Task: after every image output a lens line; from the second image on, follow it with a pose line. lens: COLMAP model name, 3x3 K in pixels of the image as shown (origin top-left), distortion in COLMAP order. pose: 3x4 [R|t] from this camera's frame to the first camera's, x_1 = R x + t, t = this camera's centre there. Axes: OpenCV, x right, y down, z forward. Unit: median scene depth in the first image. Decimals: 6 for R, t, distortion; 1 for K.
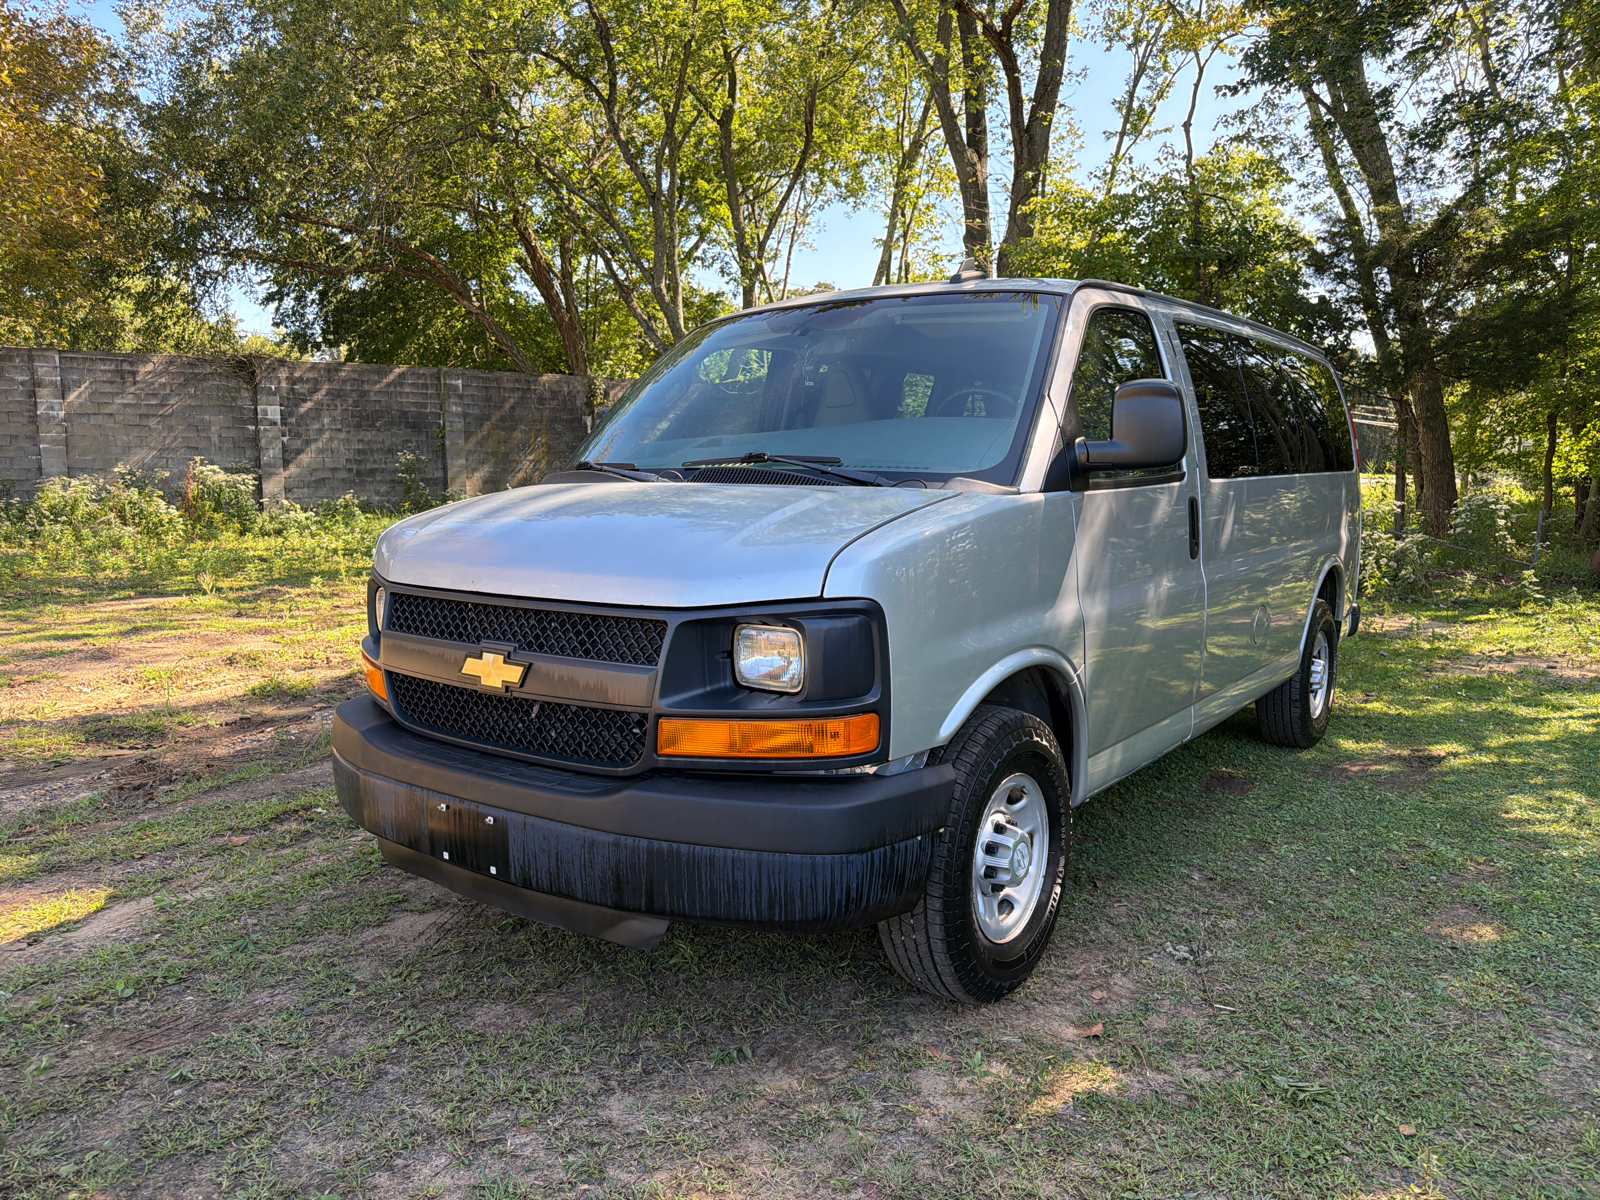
lens RADIAL K [[1183.9, 0, 813.6], [0, 1183.9, 599.0], [0, 0, 1]] dist [0.029824, -0.041857]
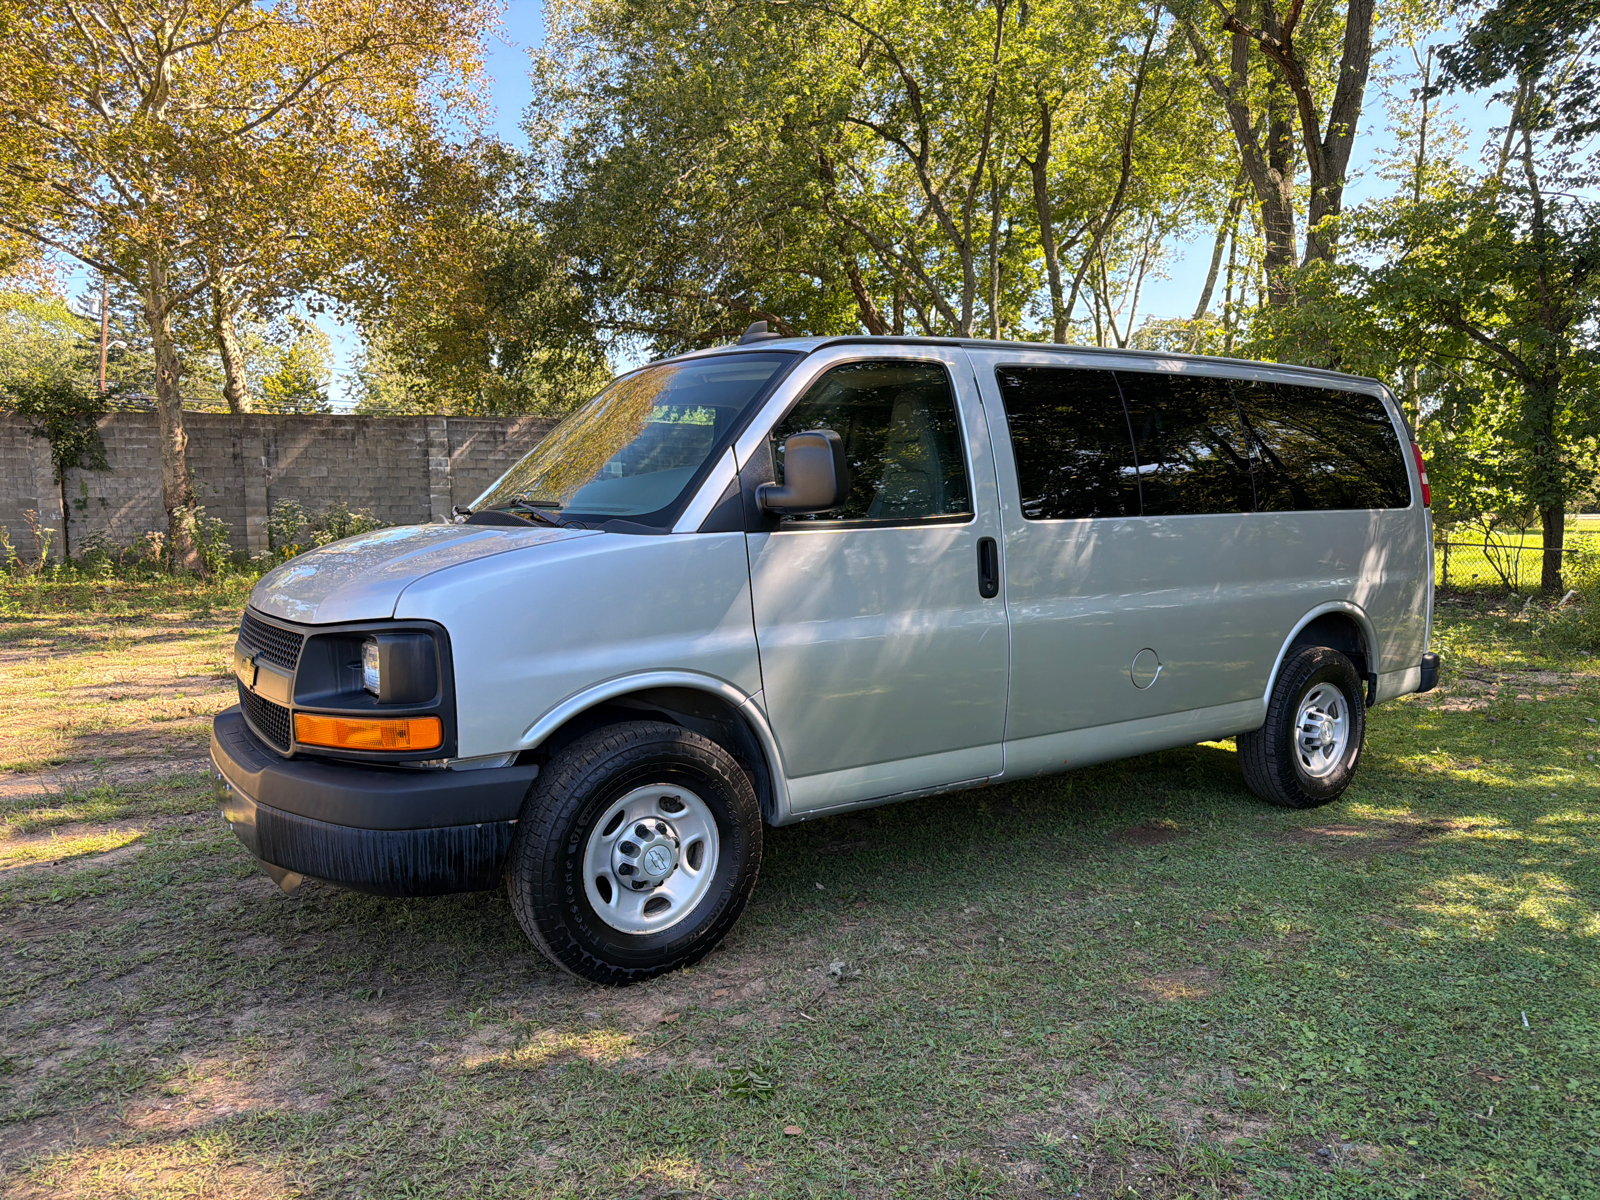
lens RADIAL K [[1183.9, 0, 801.2], [0, 1183.9, 605.1], [0, 0, 1]] dist [0.029824, -0.041857]
pose [[0.942226, 0.017777, -0.334507, 0.101248], [-0.027581, 0.999317, -0.024583, 0.000469], [0.333842, 0.032389, 0.942073, -0.001310]]
